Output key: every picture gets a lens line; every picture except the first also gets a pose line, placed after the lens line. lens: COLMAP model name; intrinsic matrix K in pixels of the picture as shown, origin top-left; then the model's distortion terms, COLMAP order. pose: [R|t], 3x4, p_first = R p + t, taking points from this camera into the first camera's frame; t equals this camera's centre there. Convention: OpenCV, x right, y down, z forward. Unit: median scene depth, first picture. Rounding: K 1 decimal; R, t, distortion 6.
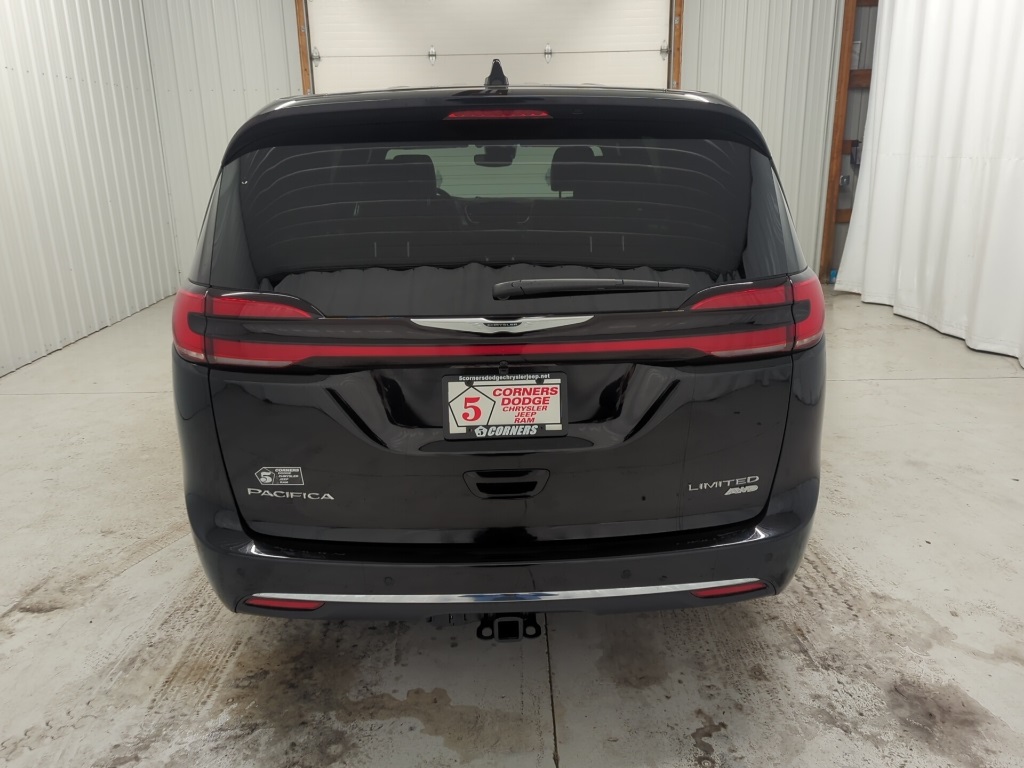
lens RADIAL K [[831.6, 0, 518.0], [0, 831.6, 379.7], [0, 0, 1]] dist [0.063758, -0.053930]
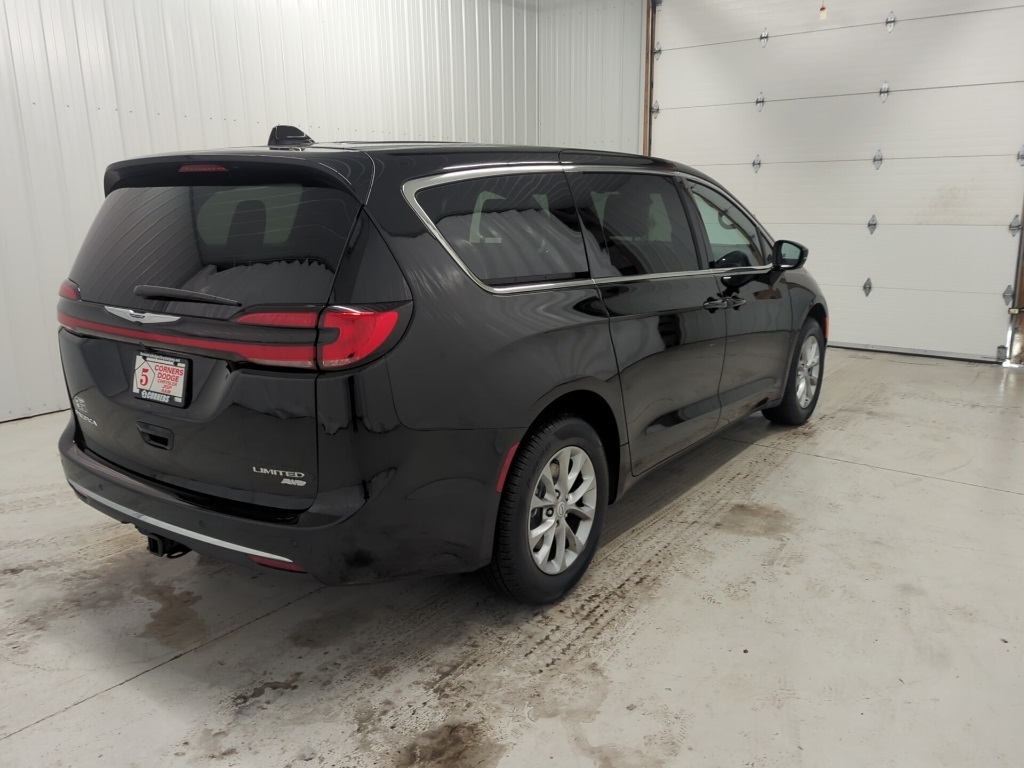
lens RADIAL K [[831.6, 0, 518.4], [0, 831.6, 380.7], [0, 0, 1]] dist [0.063758, -0.053930]
pose [[0.796305, 0.146771, -0.586820, 1.224631], [-0.174196, 0.984661, 0.009895, -0.078515], [0.579271, 0.094342, 0.809657, 0.222090]]
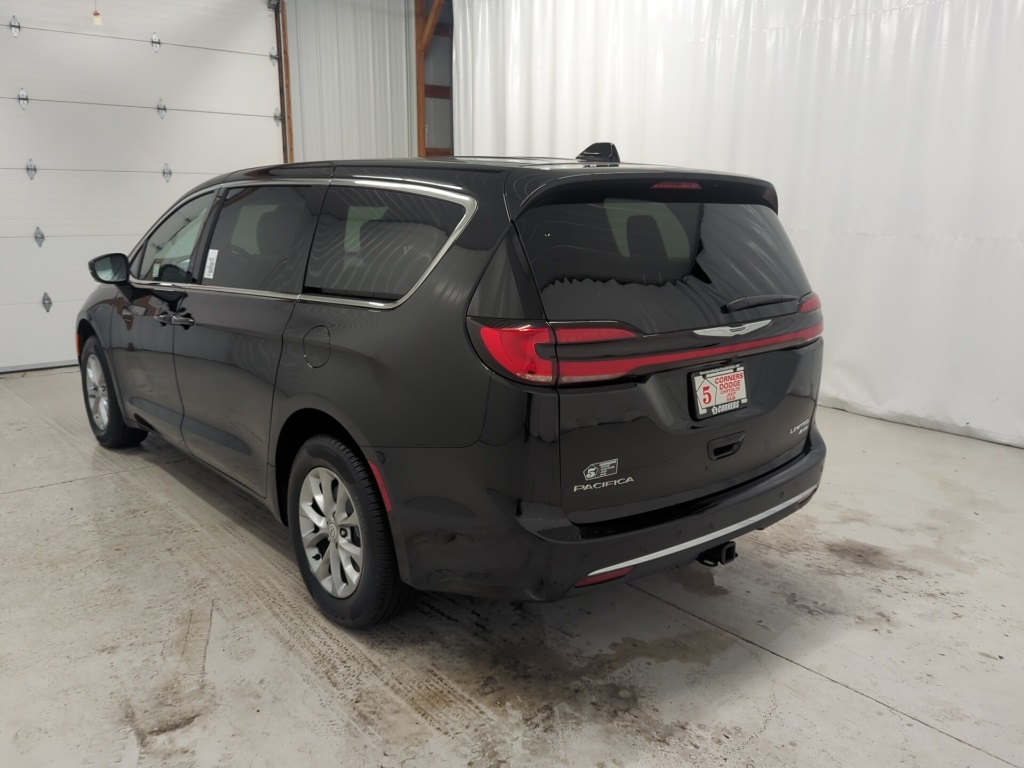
lens RADIAL K [[831.6, 0, 520.4], [0, 831.6, 383.2], [0, 0, 1]] dist [0.063758, -0.053930]
pose [[0.778849, -0.112183, 0.617098, -1.112134], [0.153198, 0.988100, -0.013727, -0.011765], [-0.608215, 0.105229, 0.786767, 0.097001]]
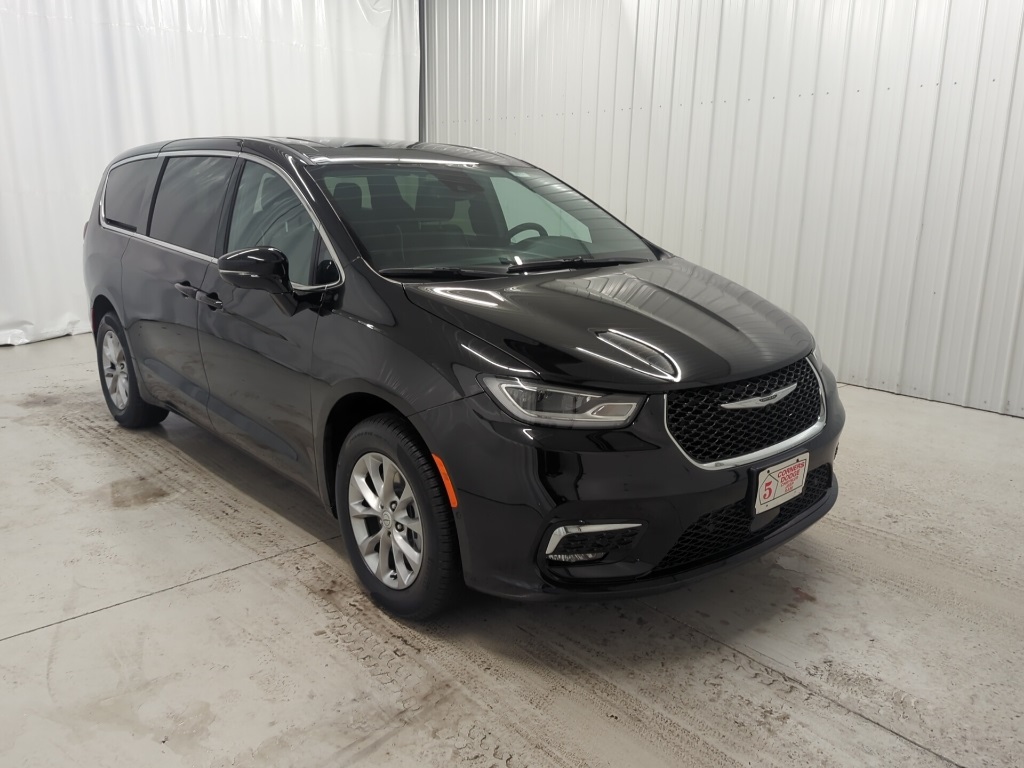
lens RADIAL K [[831.6, 0, 516.3], [0, 831.6, 380.9], [0, 0, 1]] dist [0.063758, -0.053930]
pose [[-0.770787, 0.174593, -0.612703, 1.045246], [-0.162899, 0.875738, 0.454475, -1.129790], [0.615916, 0.450112, -0.646566, 3.849001]]
